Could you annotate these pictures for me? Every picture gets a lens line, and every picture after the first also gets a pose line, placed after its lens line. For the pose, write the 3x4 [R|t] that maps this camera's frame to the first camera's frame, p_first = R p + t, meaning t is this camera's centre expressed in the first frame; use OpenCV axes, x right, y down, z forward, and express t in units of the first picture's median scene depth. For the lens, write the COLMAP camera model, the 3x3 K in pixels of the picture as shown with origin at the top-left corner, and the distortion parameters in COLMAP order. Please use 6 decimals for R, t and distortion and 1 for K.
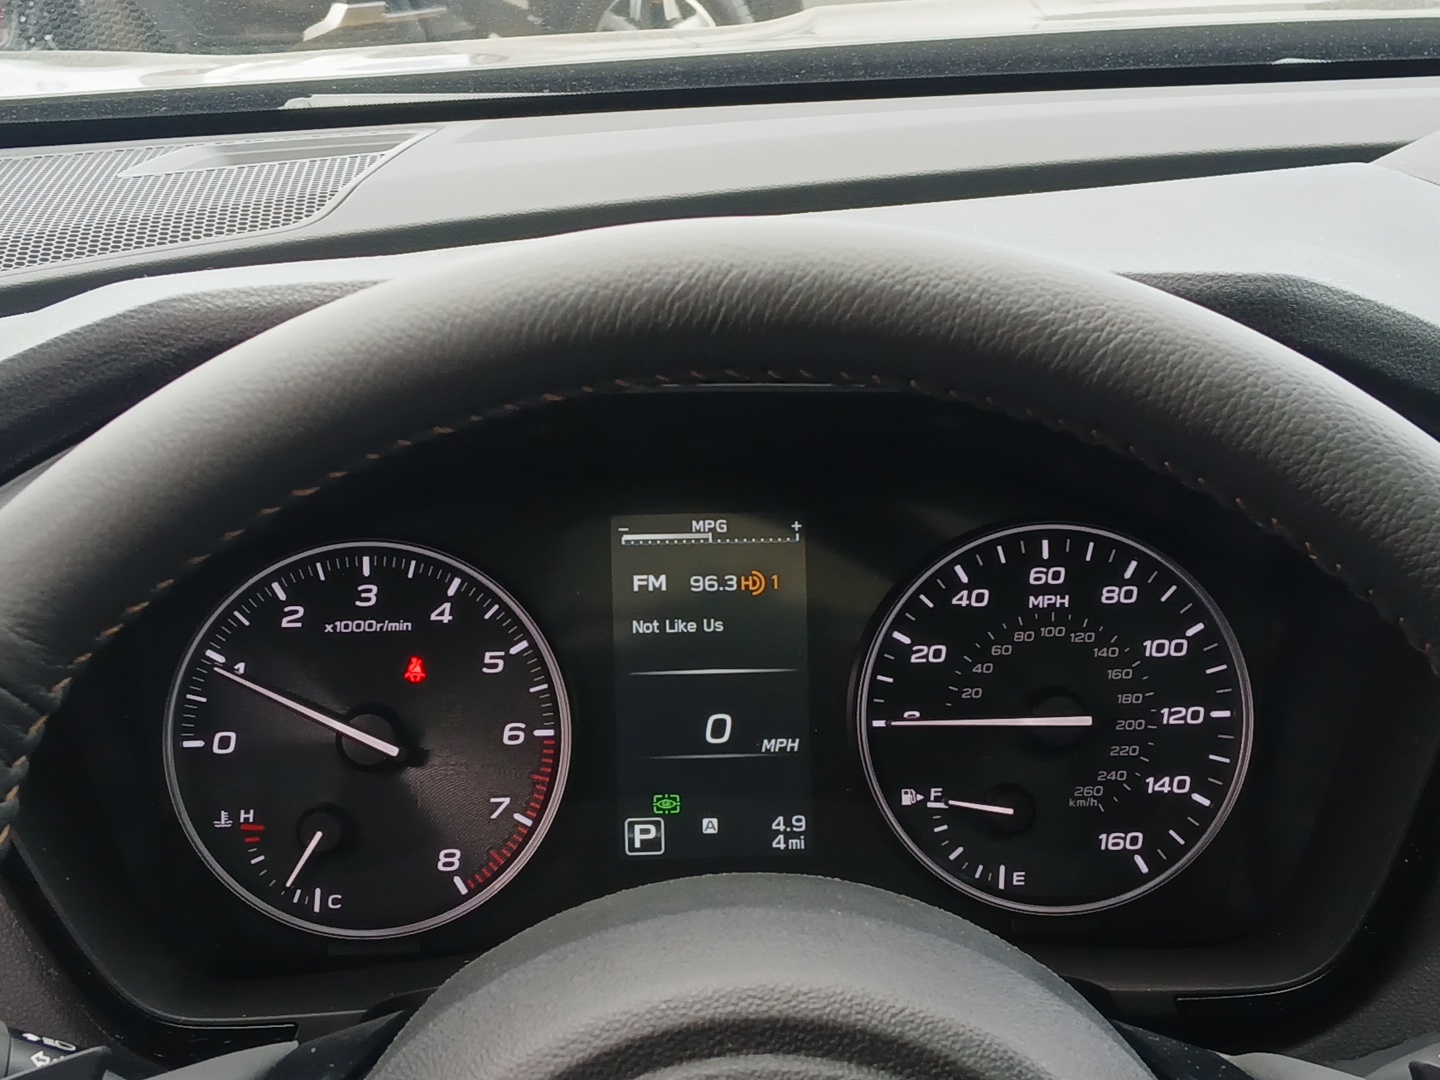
lens RADIAL K [[2558.7, 0, 746.9], [0, 2558.7, 547.1], [0, 0, 1]] dist [0.149025, 0.000000]
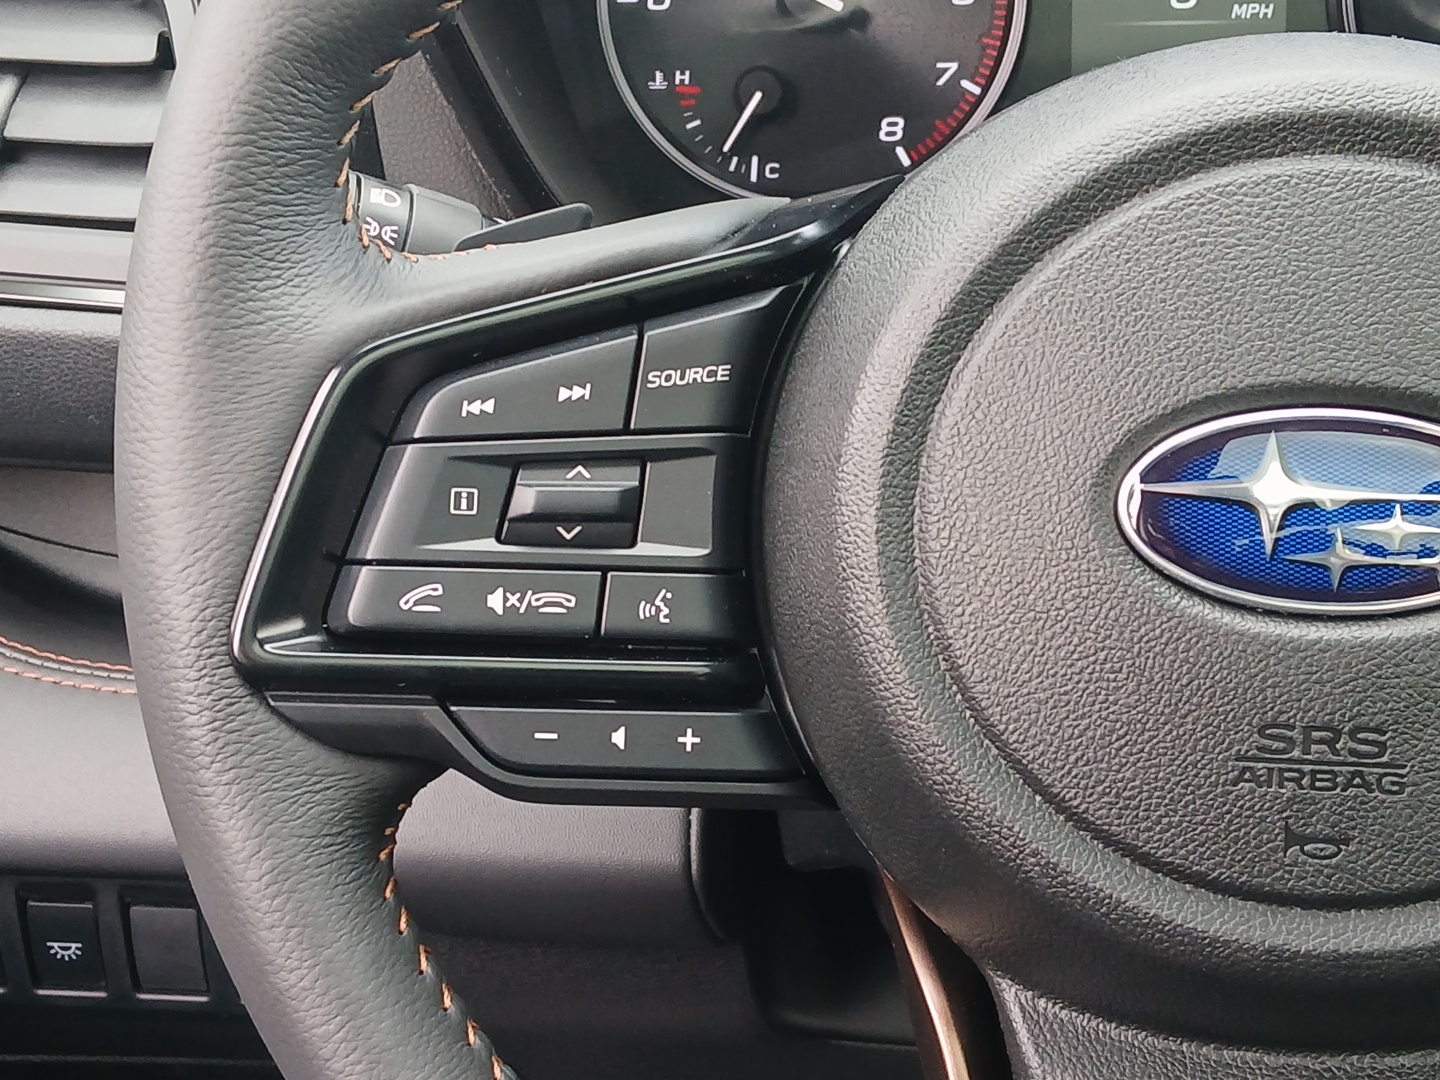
lens RADIAL K [[2549.8, 0, 743.5], [0, 2549.8, 575.5], [0, 0, 1]] dist [0.135366, 0.000000]
pose [[0.993308, 0.034088, -0.110348, -0.059803], [-0.014546, 0.984767, 0.173270, 0.120192], [0.114574, -0.170505, 0.978673, 0.039856]]
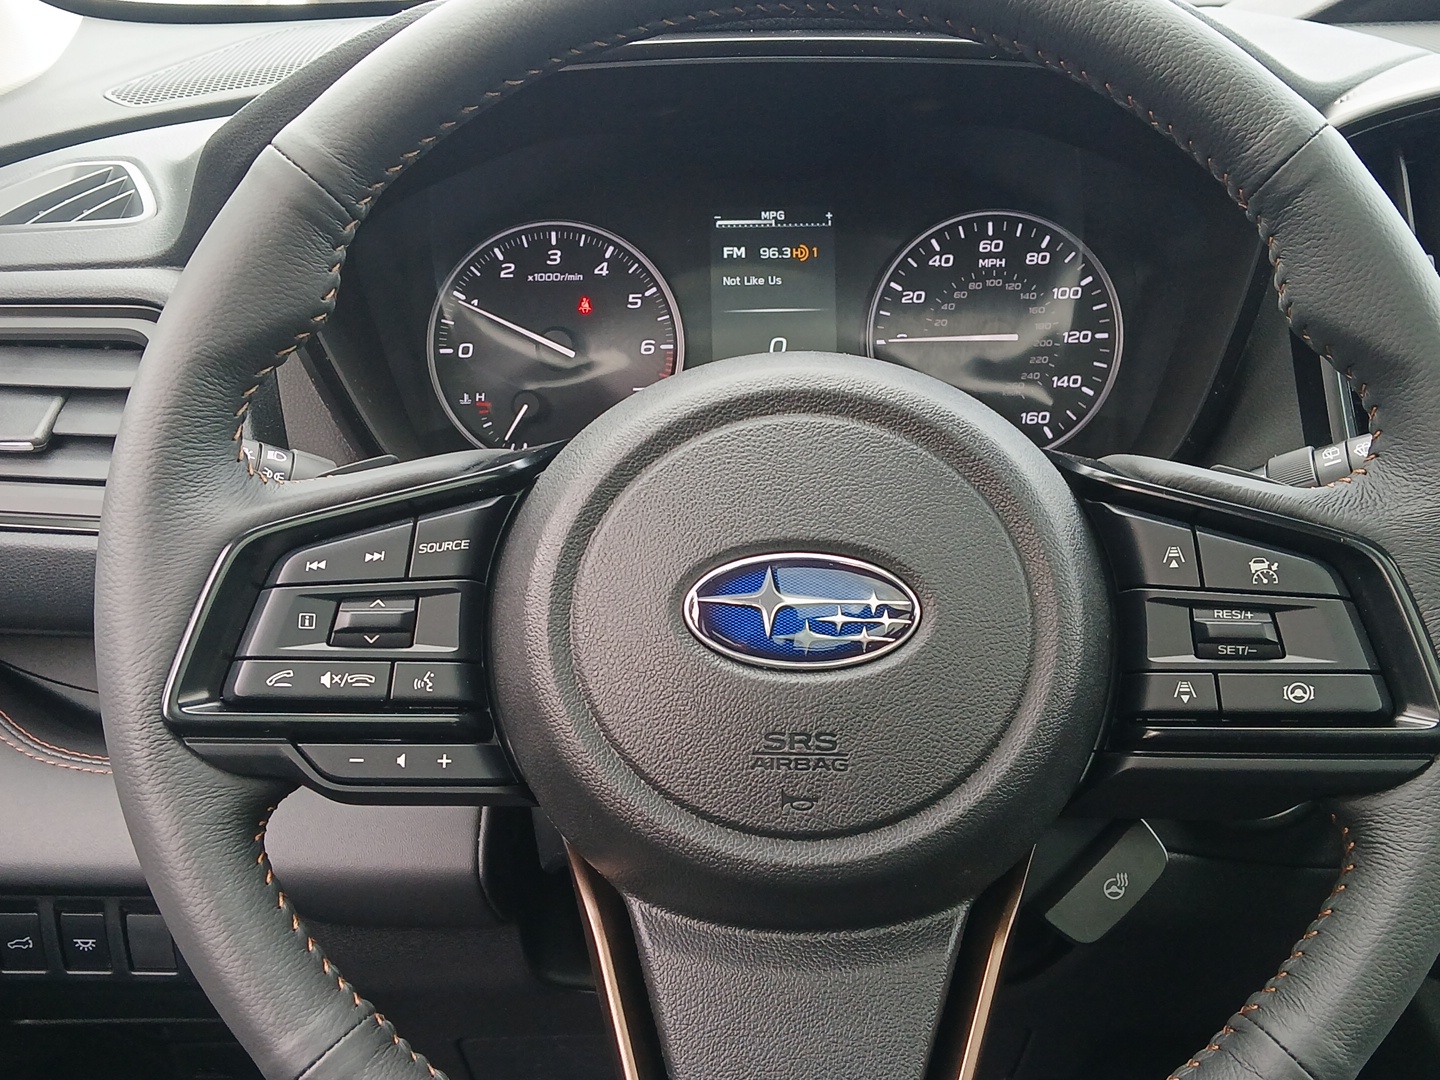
lens RADIAL K [[1701.8, 0, 744.0], [0, 1701.8, 578.0], [0, 0, 1]] dist [0.087230, 0.000000]
pose [[0.999292, 0.006108, -0.037117, 0.007682], [-0.003810, 0.998090, 0.061658, 0.149285], [0.037422, -0.061473, 0.997407, -0.047797]]
